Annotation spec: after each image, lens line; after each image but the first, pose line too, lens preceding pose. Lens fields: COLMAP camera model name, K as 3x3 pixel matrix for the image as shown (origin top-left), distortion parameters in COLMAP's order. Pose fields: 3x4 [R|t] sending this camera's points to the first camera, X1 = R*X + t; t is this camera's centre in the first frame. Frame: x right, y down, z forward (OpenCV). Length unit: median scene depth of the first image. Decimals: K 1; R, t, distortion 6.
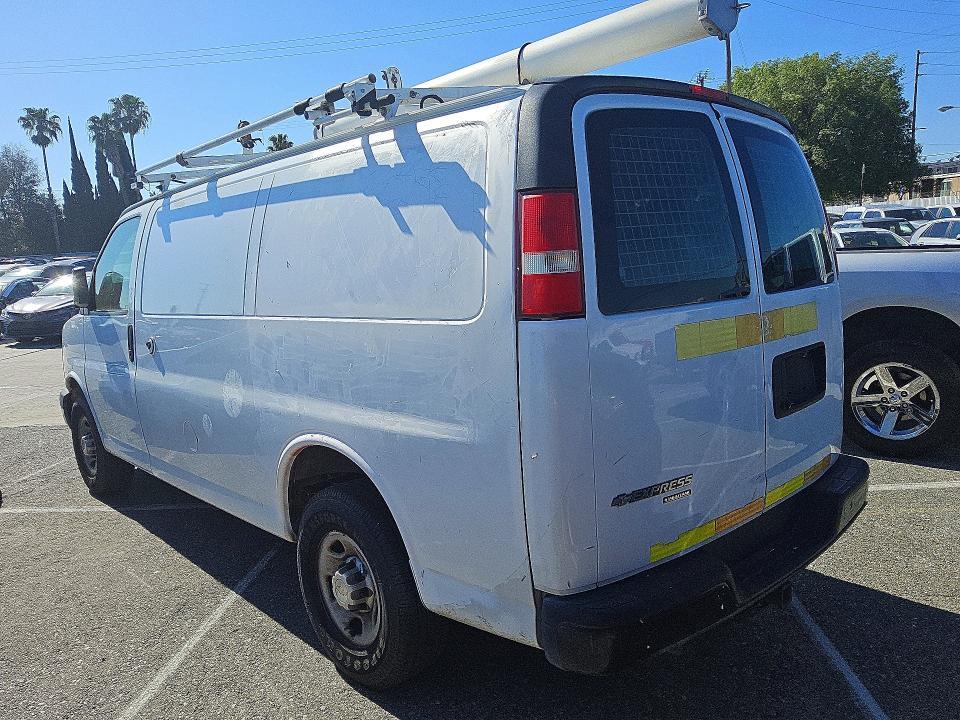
lens RADIAL K [[747.0, 0, 477.6], [0, 747.0, 361.5], [0, 0, 1]] dist [0.059617, -0.051146]
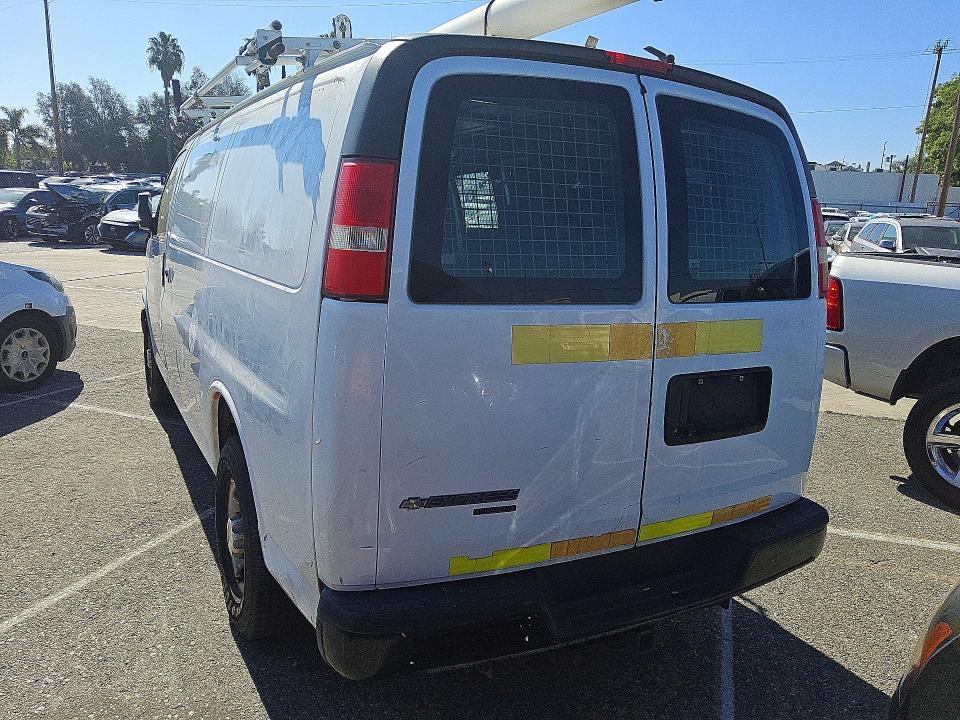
lens RADIAL K [[747.0, 0, 478.6], [0, 747.0, 364.2], [0, 0, 1]] dist [0.059617, -0.051146]
pose [[0.963536, 0.148823, -0.222372, 0.402037], [-0.135453, 0.987994, 0.074301, -0.058380], [0.230760, -0.041471, 0.972126, 0.110633]]
